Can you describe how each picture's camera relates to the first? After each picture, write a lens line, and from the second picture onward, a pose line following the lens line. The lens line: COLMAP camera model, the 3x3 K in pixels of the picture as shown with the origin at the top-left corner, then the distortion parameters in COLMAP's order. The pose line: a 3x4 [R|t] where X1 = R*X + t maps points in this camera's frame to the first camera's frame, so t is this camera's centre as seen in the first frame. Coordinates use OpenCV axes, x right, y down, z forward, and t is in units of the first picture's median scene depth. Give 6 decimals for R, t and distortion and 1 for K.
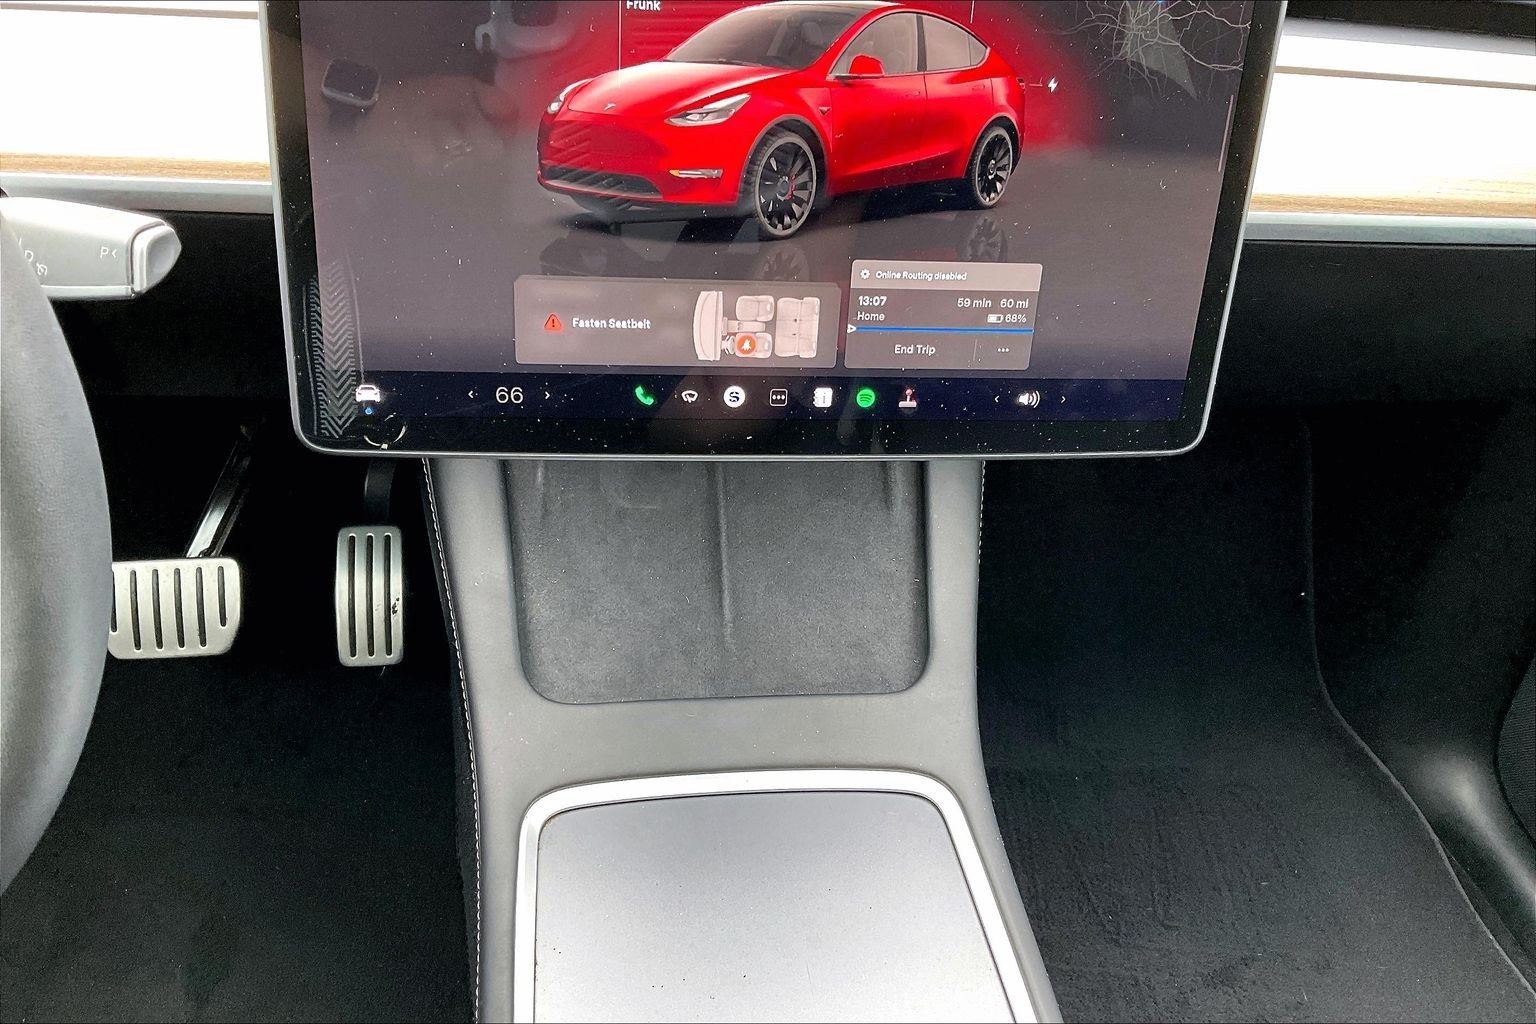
lens RADIAL K [[1277.2, 0, 772.6], [0, 1277.2, 517.6], [0, 0, 1]] dist [0.085339, -0.172968]
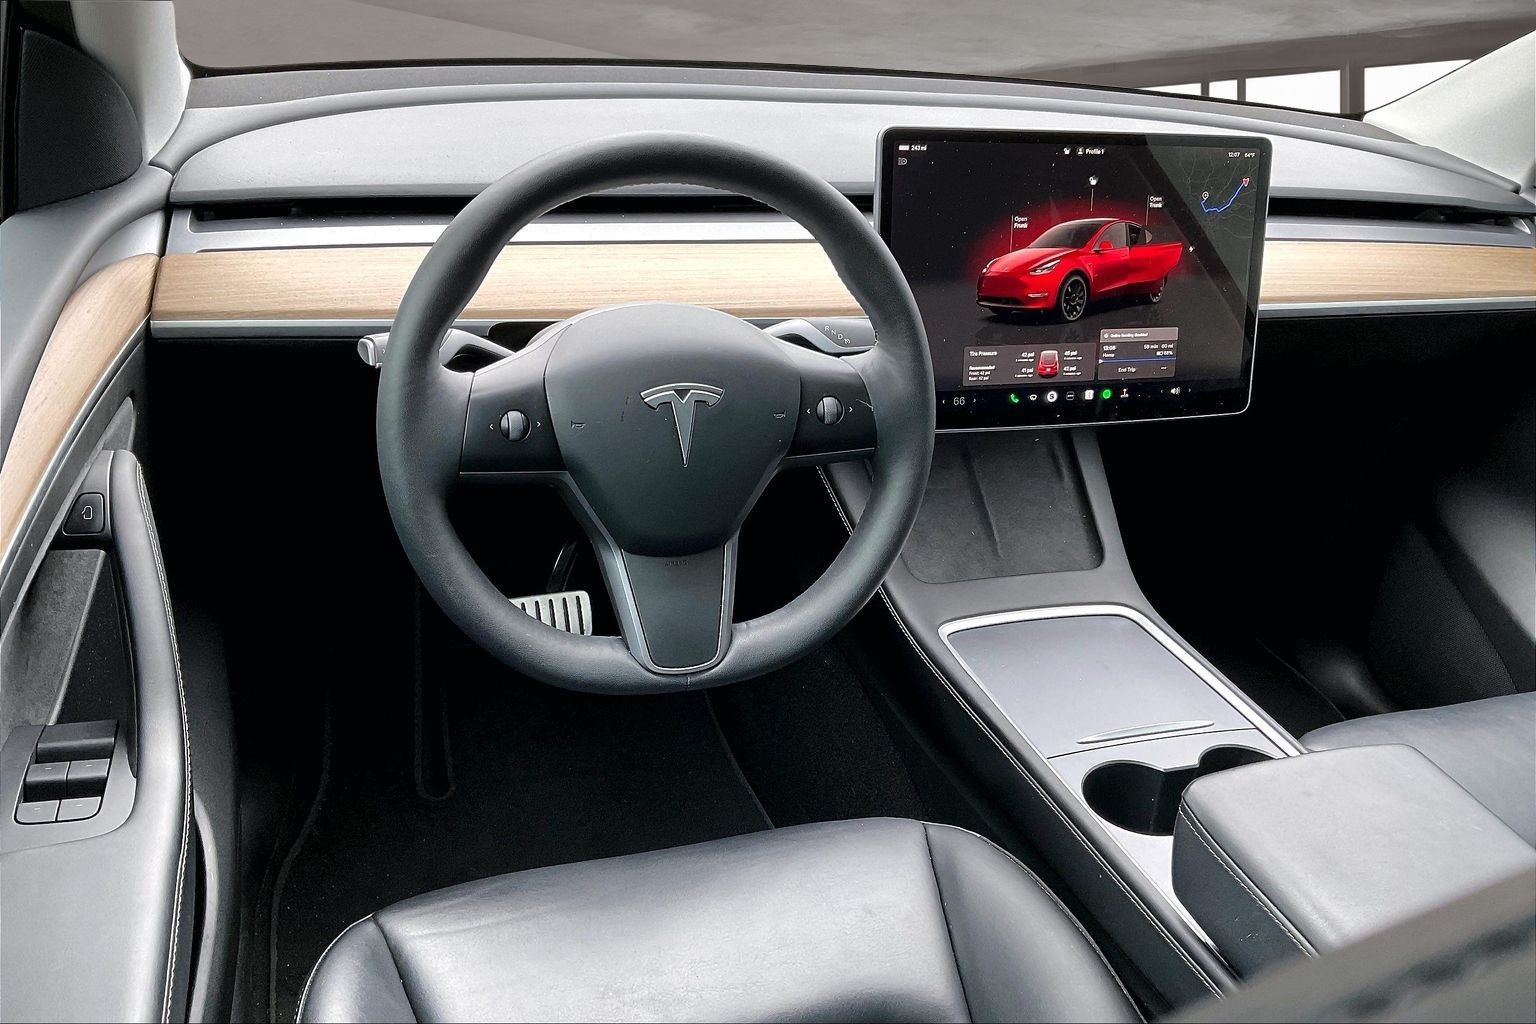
lens RADIAL K [[1277.2, 0, 757.5], [0, 1277.2, 510.7], [0, 0, 1]] dist [0.085339, -0.172968]
pose [[0.984372, -0.086943, 0.153142, -0.854373], [0.109221, 0.983583, -0.143648, 0.345507], [-0.138138, 0.158130, 0.977708, -0.993858]]
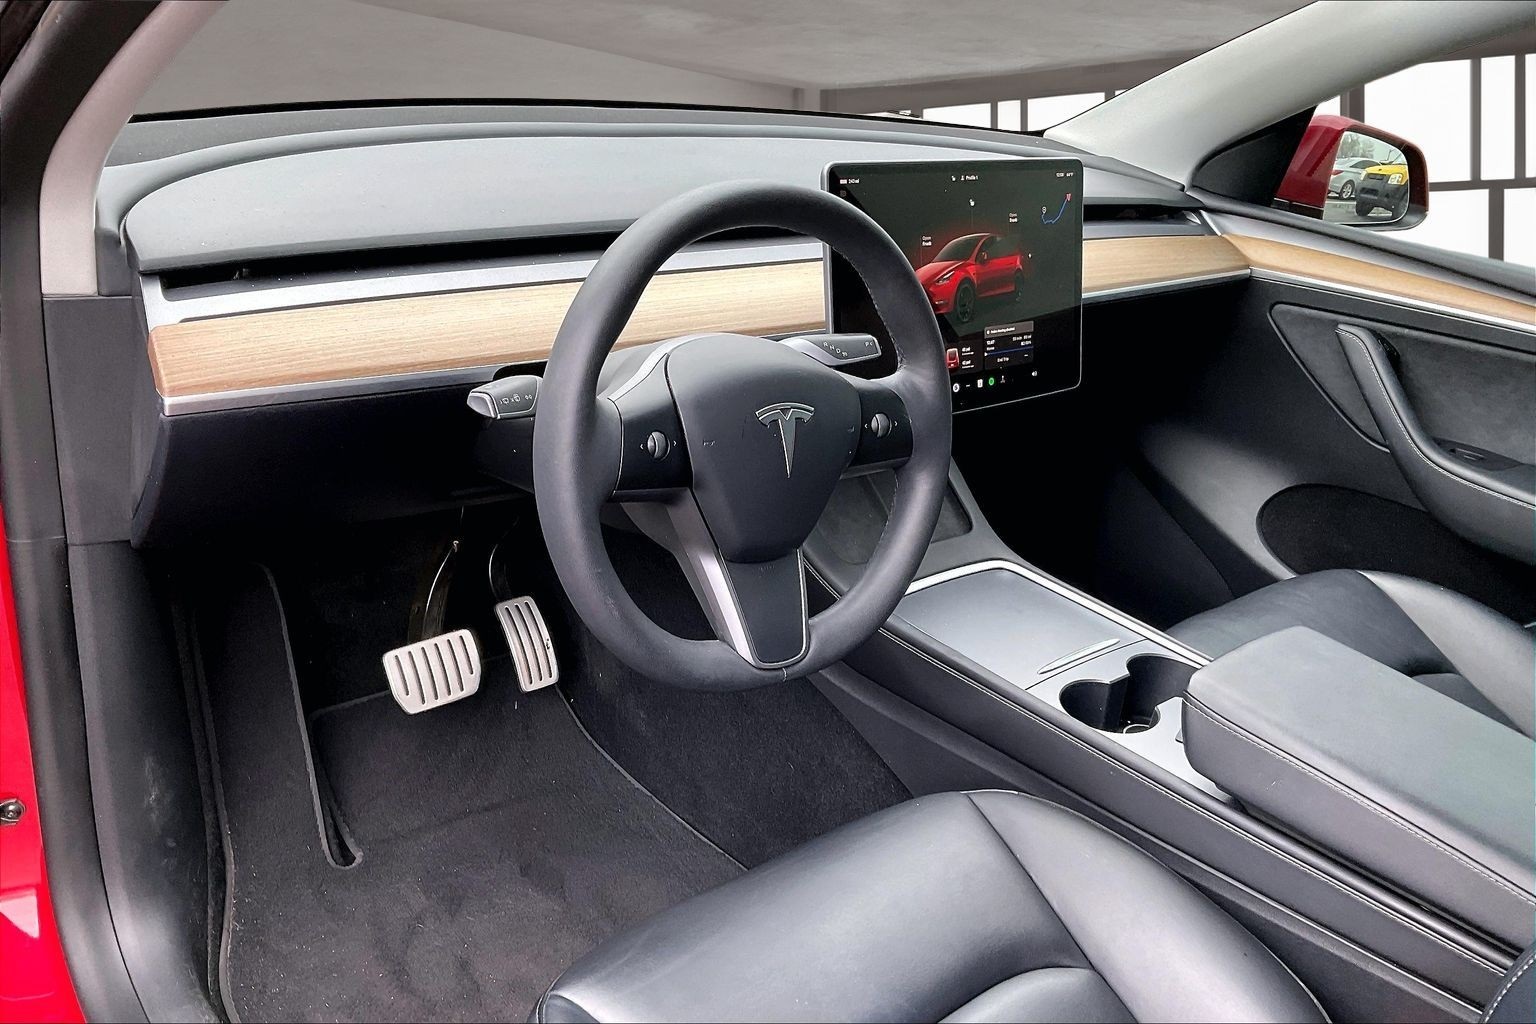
lens RADIAL K [[1277.2, 0, 764.1], [0, 1277.2, 502.5], [0, 0, 1]] dist [0.085339, -0.172968]
pose [[0.848813, -0.206208, 0.486821, -1.595164], [0.281107, 0.955884, -0.085239, 0.224758], [-0.447767, 0.209201, 0.869333, -0.945448]]
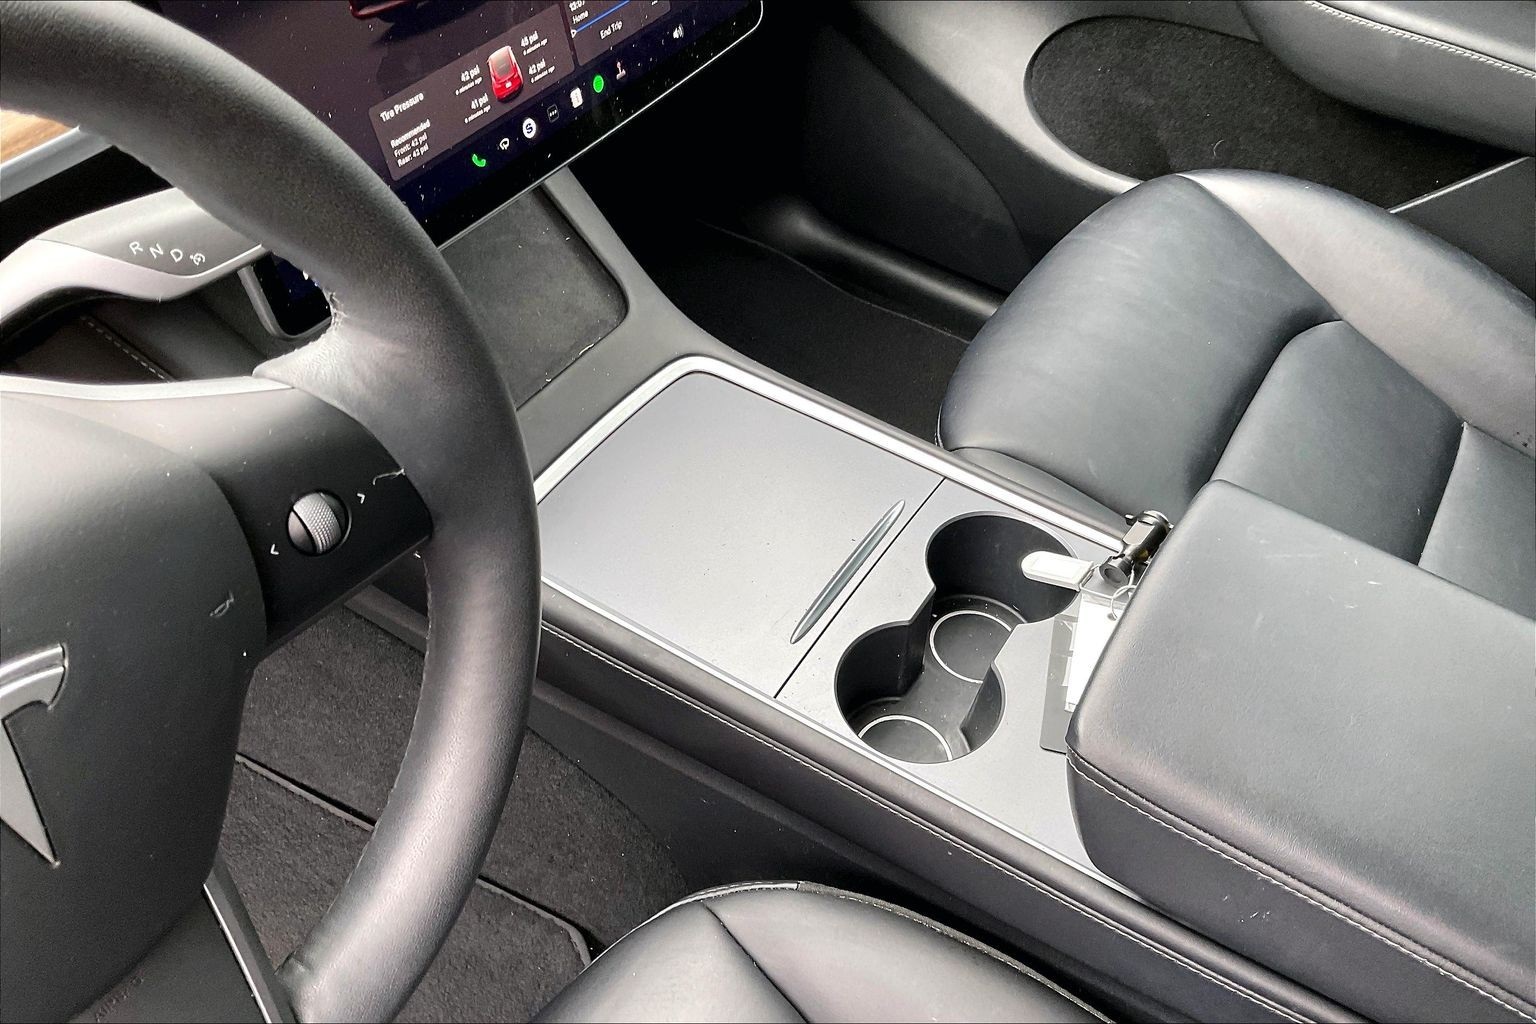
lens RADIAL K [[1277.2, 0, 767.1], [0, 1277.2, 507.0], [0, 0, 1]] dist [0.085339, -0.172968]
pose [[0.651510, -0.589158, 0.477940, -0.668689], [0.451270, 0.807385, 0.380112, -0.165067], [-0.609828, -0.031967, 0.791889, -0.106481]]
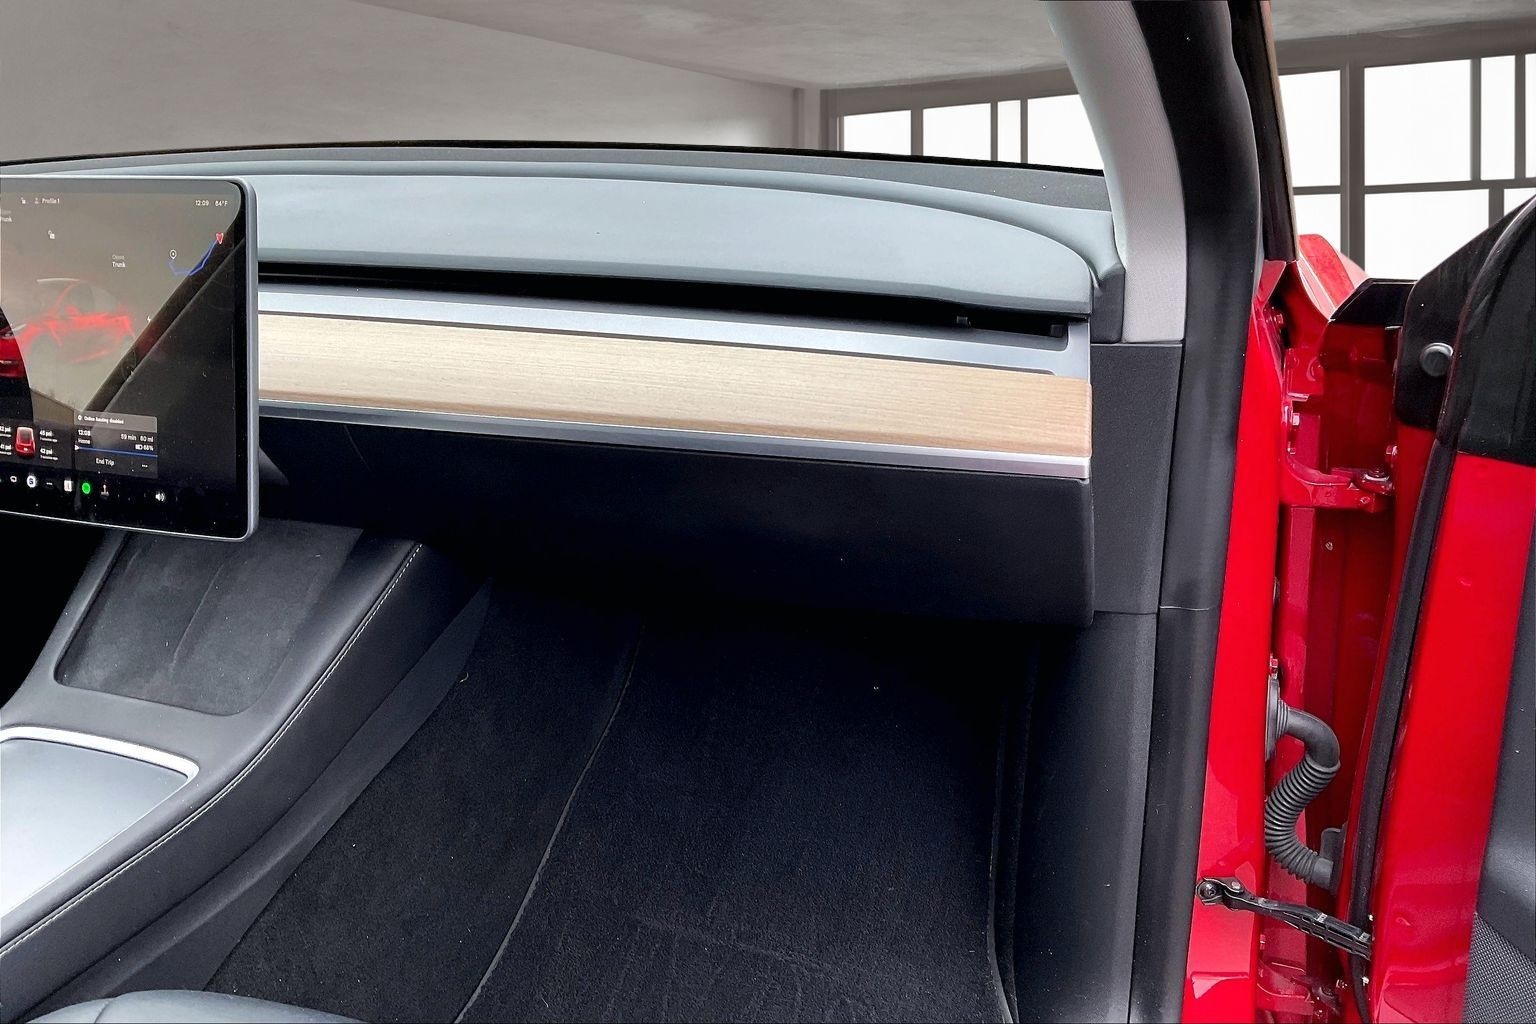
lens RADIAL K [[1277.2, 0, 723.2], [0, 1277.2, 514.3], [0, 0, 1]] dist [0.085339, -0.172968]
pose [[0.860594, 0.060022, -0.505743, 1.754278], [-0.188620, 0.959979, -0.207032, 0.146515], [0.473076, 0.273564, 0.837473, -0.068783]]
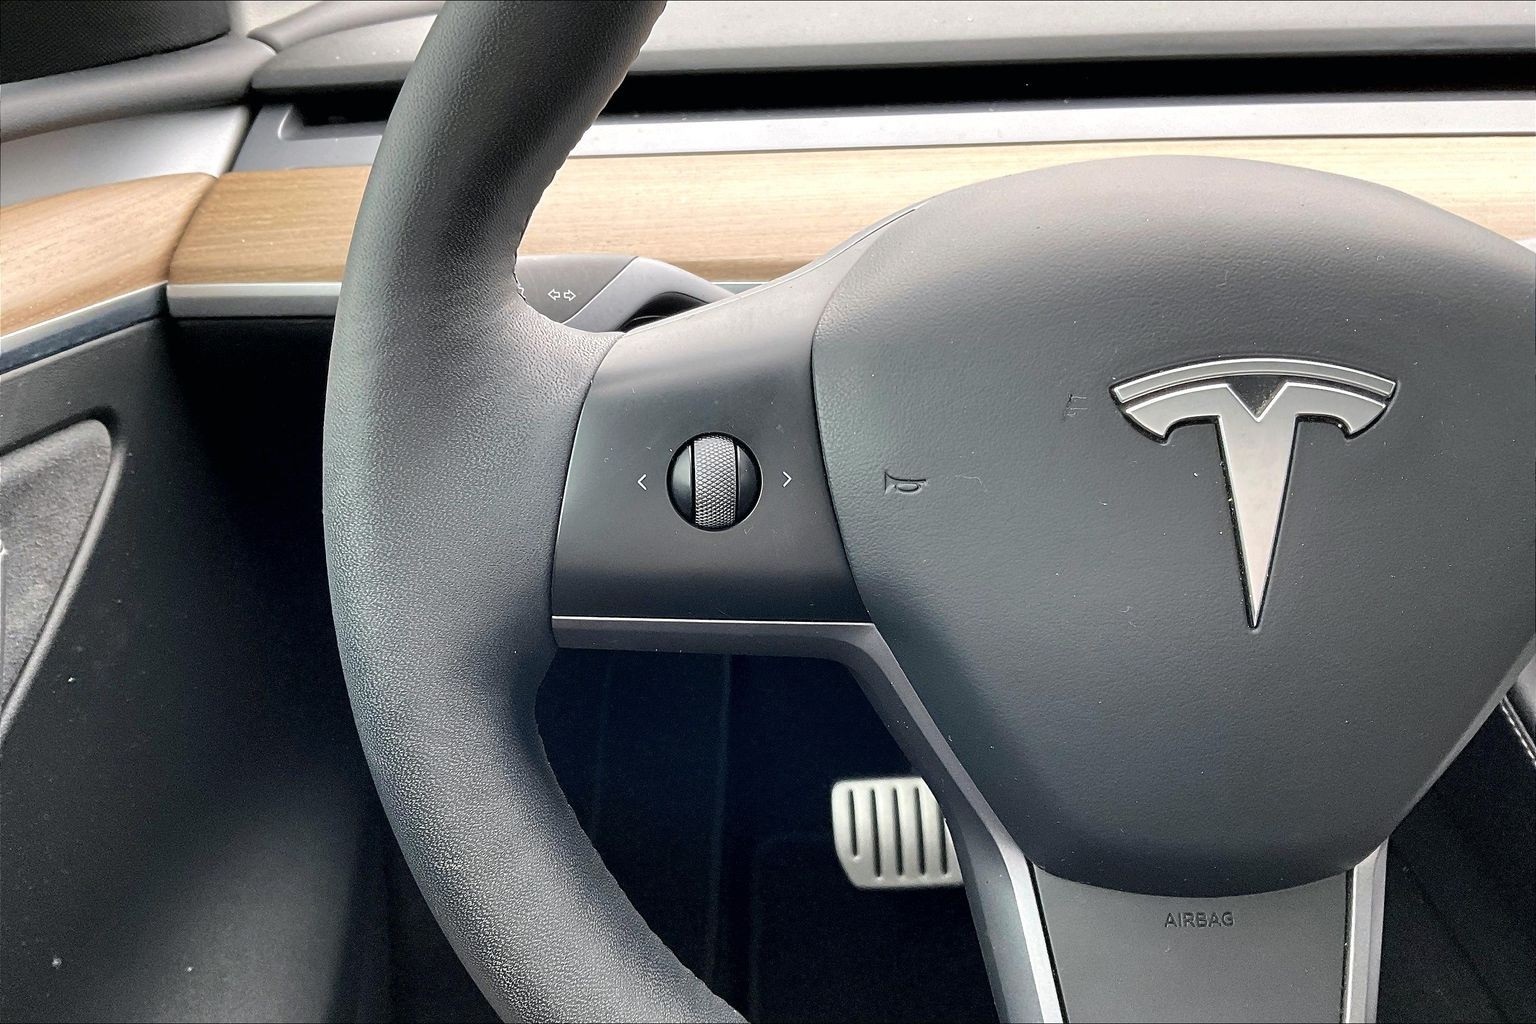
lens RADIAL K [[1277.2, 0, 766.7], [0, 1277.2, 496.3], [0, 0, 1]] dist [0.085339, -0.172968]
pose [[0.986057, -0.044461, -0.160358, -0.793015], [0.003990, 0.969686, -0.244321, 0.119501], [0.166359, 0.240274, 0.956343, 0.066722]]
